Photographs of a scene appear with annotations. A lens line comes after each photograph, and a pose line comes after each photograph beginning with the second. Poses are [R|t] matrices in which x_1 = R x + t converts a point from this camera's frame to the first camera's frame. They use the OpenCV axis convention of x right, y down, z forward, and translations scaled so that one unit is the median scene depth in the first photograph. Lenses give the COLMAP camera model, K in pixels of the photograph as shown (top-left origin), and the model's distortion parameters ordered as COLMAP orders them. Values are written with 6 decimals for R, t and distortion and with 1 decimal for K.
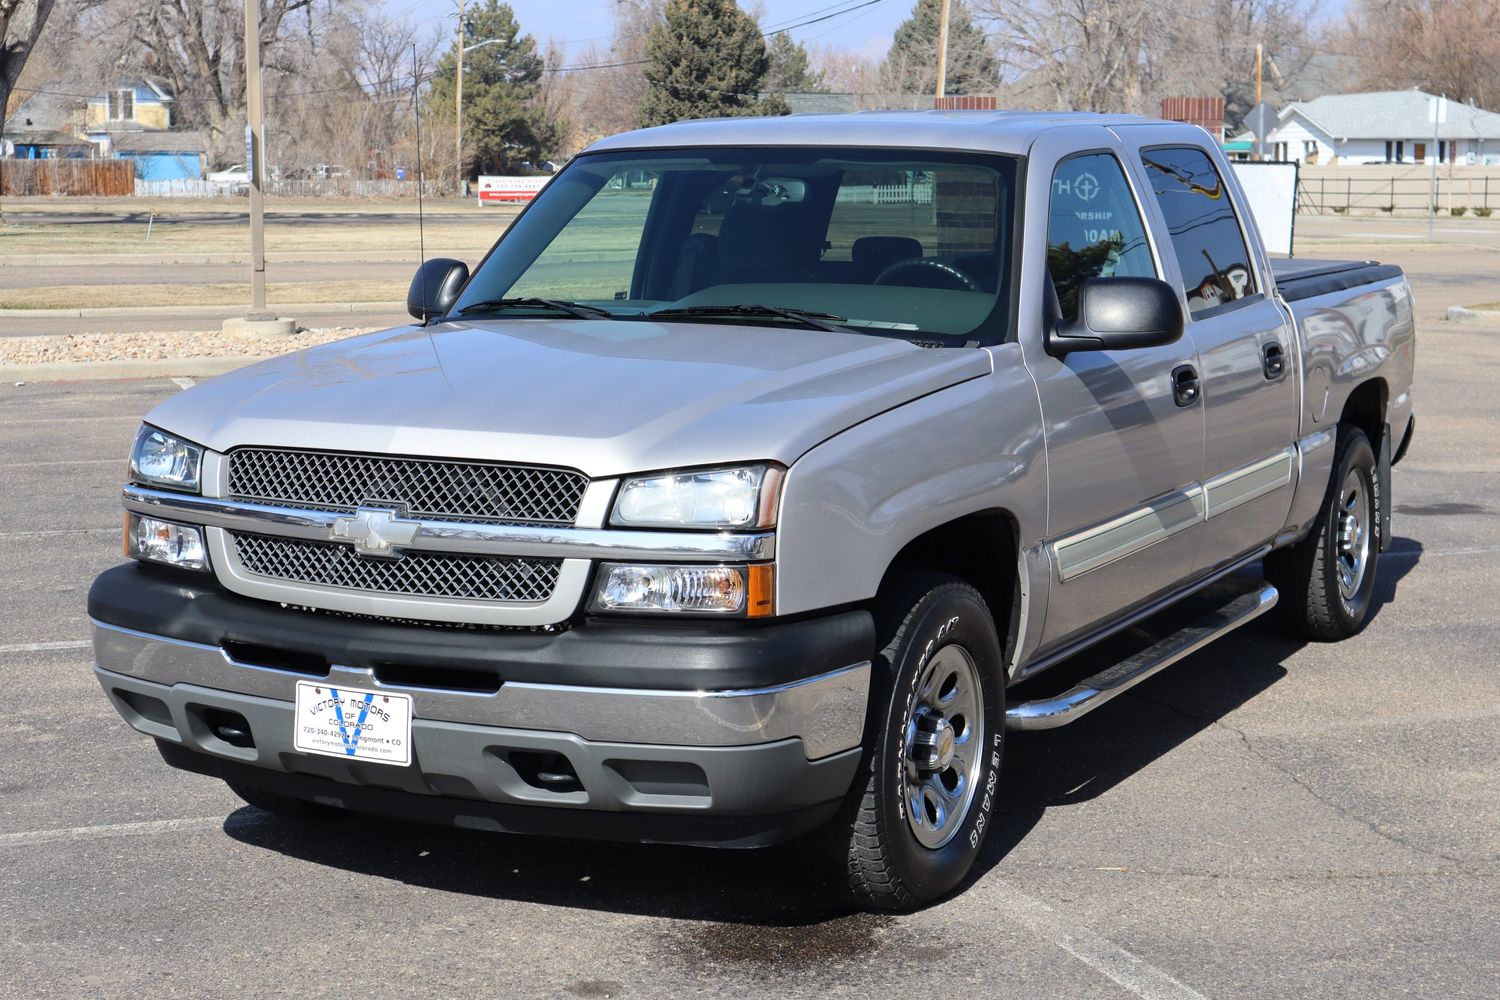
lens RADIAL K [[2593.2, 0, 750.0], [0, 2593.2, 500.0], [0, 0, 1]] dist [-0.009251, -0.061443]
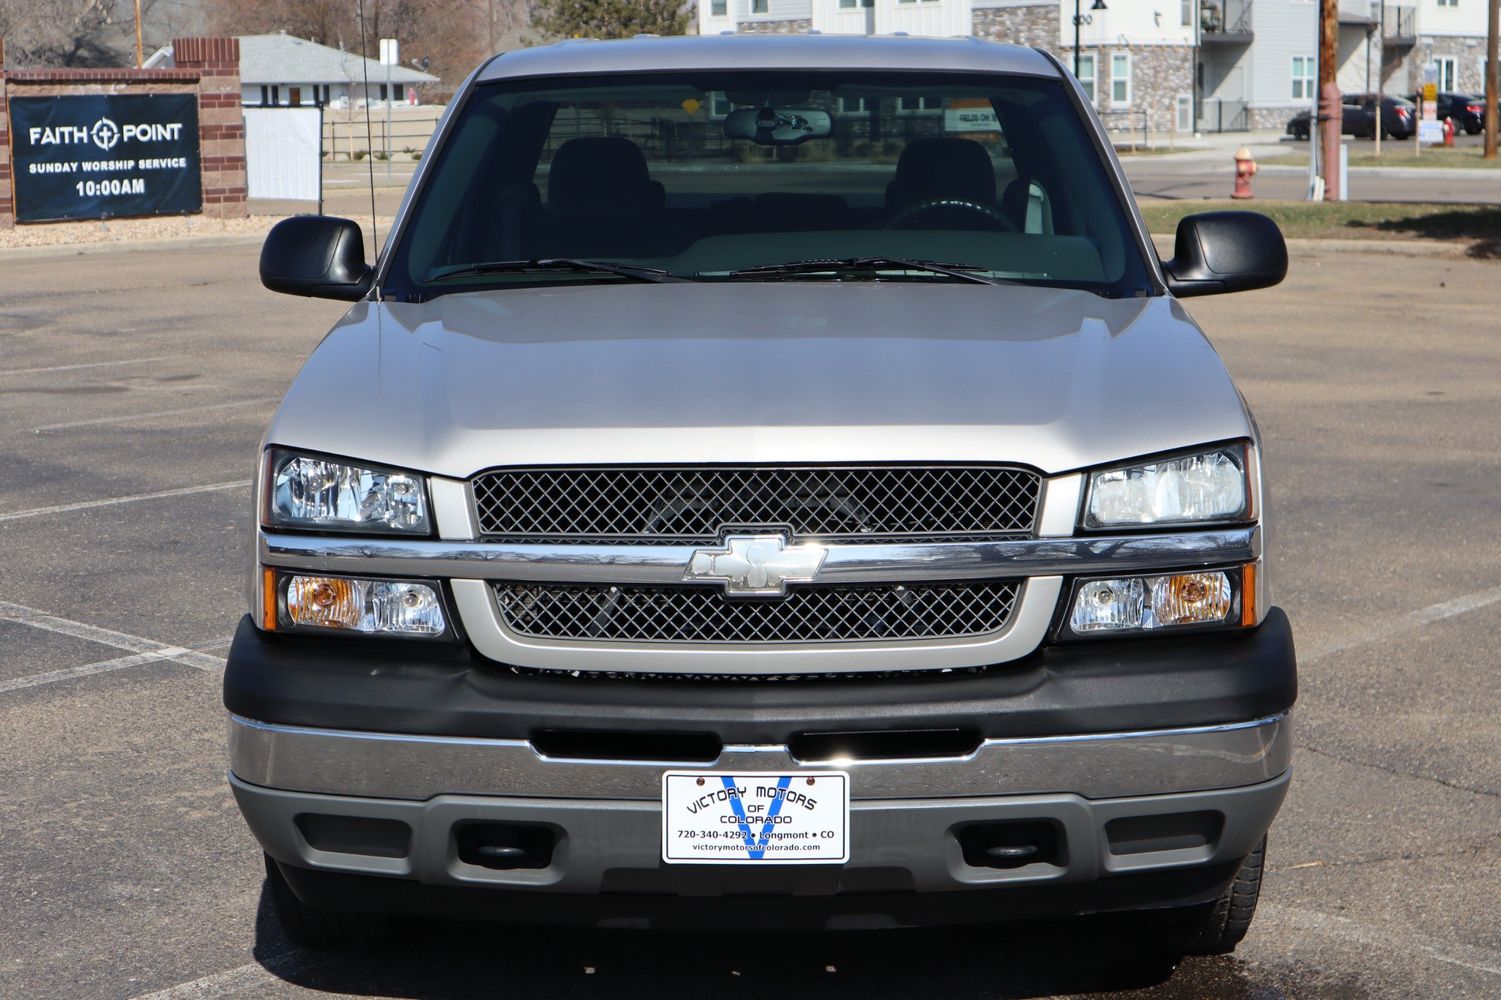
lens RADIAL K [[2594.9, 0, 750.5], [0, 2594.9, 500.0], [0, 0, 1]] dist [-0.009251, -0.061443]
pose [[0.886735, -0.079081, 0.455464, -0.494735], [0.070202, 0.996868, 0.036408, -0.035341], [-0.456917, -0.000310, 0.889509, 0.317584]]
